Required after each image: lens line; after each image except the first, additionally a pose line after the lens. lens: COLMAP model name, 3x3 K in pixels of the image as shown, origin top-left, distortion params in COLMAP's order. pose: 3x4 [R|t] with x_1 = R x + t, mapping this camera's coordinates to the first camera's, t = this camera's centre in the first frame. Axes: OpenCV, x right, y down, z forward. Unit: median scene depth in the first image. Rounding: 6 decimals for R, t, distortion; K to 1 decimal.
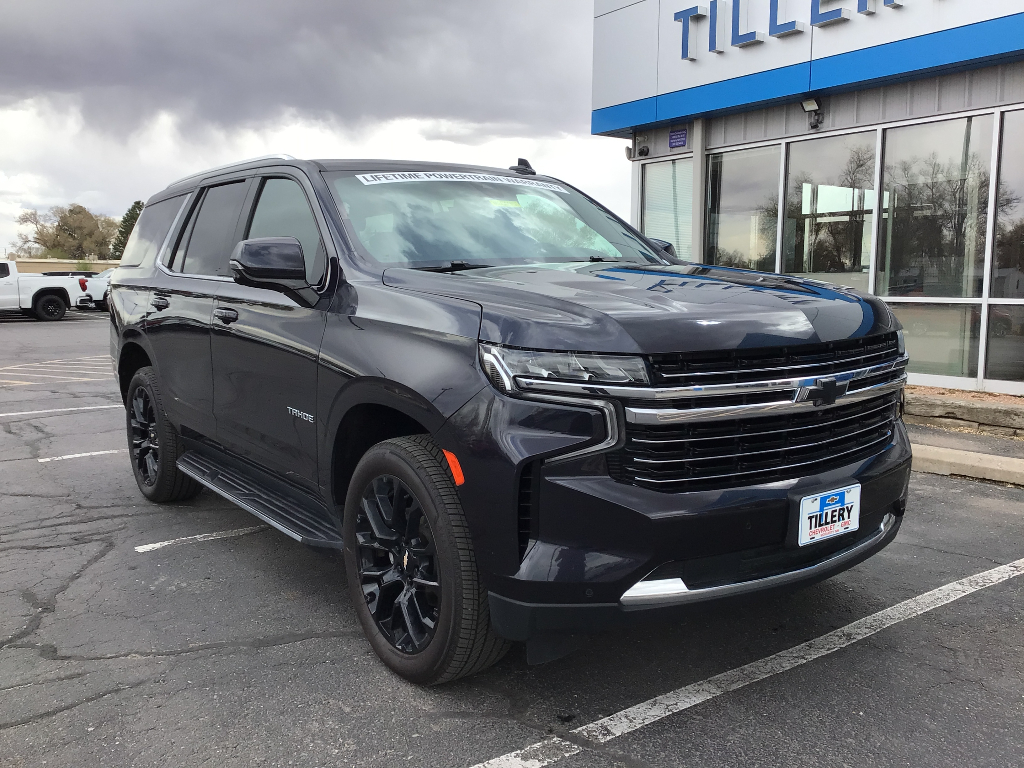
lens RADIAL K [[888.1, 0, 512.0], [0, 888.1, 384.0], [0, 0, 1]] dist [0.008257, -0.004615]
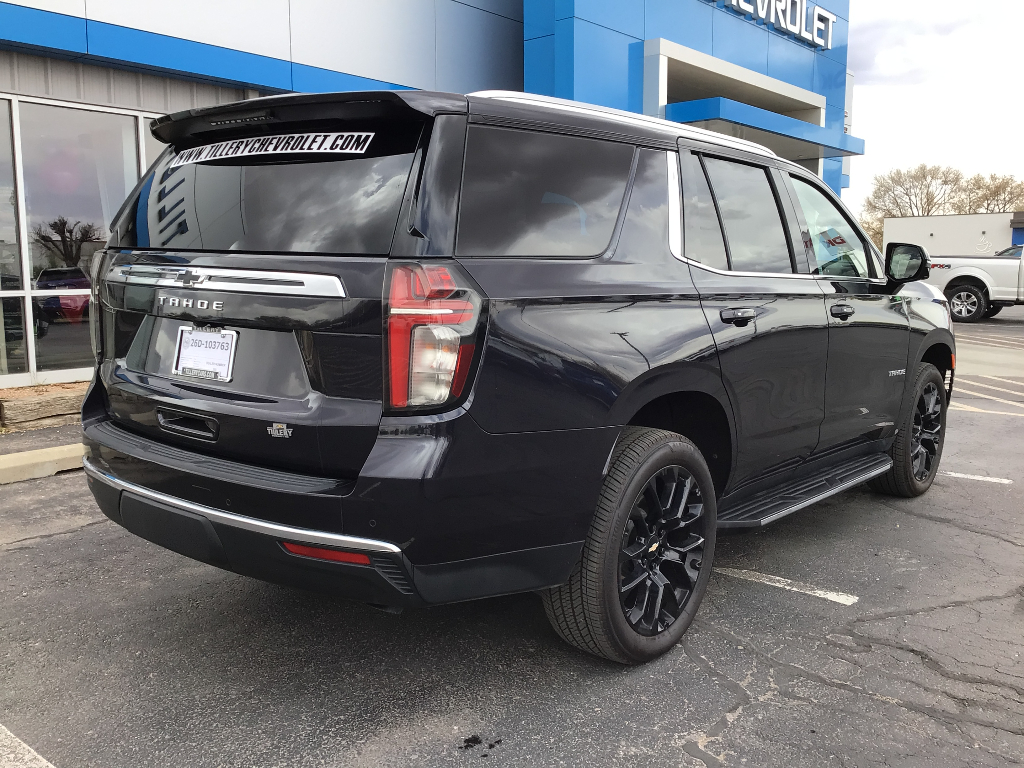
lens RADIAL K [[888.1, 0, 512.0], [0, 888.1, 384.0], [0, 0, 1]] dist [0.008257, -0.004615]
pose [[-0.207651, -0.127434, 0.969867, -0.637213], [0.111397, 0.981948, 0.152871, -0.100144], [-0.971839, 0.139784, -0.189707, 0.805442]]
